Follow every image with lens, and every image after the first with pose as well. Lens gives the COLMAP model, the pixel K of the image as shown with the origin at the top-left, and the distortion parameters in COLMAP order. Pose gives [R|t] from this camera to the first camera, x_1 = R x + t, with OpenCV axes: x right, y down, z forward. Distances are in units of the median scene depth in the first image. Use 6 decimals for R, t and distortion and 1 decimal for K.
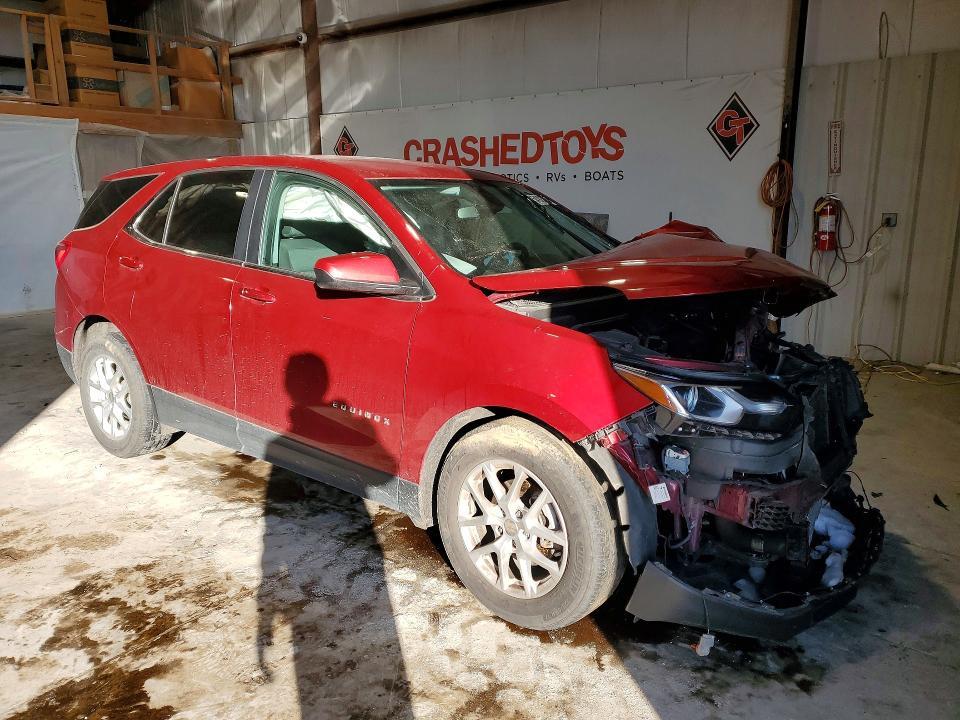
lens RADIAL K [[815.7, 0, 480.0], [0, 815.7, 360.0], [0, 0, 1]] dist [-0.000541, 0.054422]
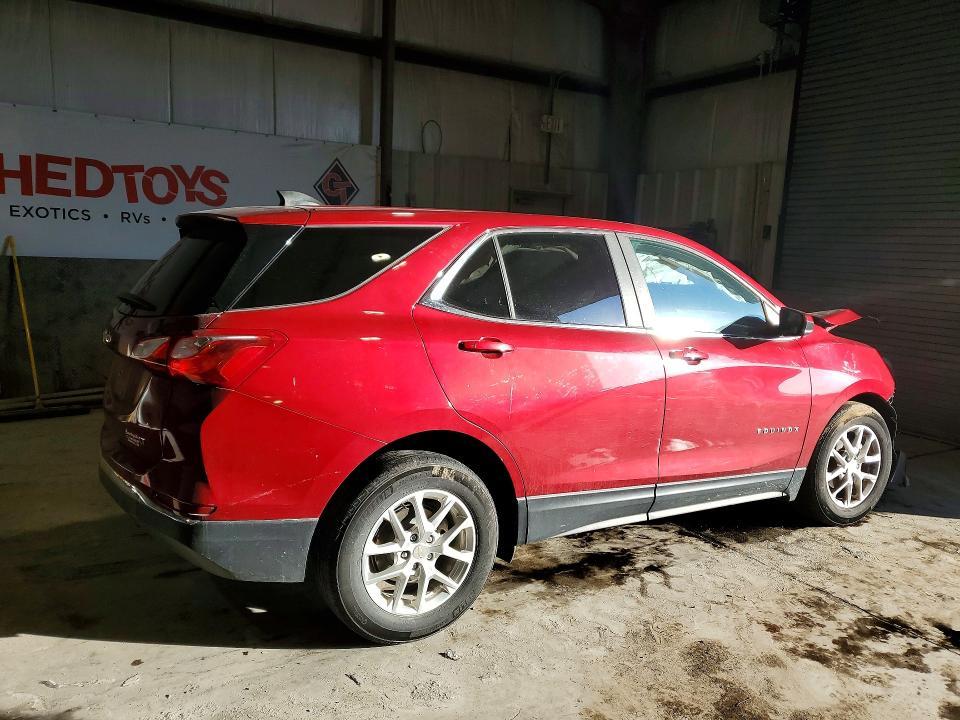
lens RADIAL K [[815.7, 0, 480.0], [0, 815.7, 360.0], [0, 0, 1]] dist [-0.000541, 0.054422]
pose [[0.263452, -0.115191, 0.957770, -0.743517], [0.149397, 0.985738, 0.077461, -0.108556], [-0.953034, 0.122681, 0.276904, 0.524801]]
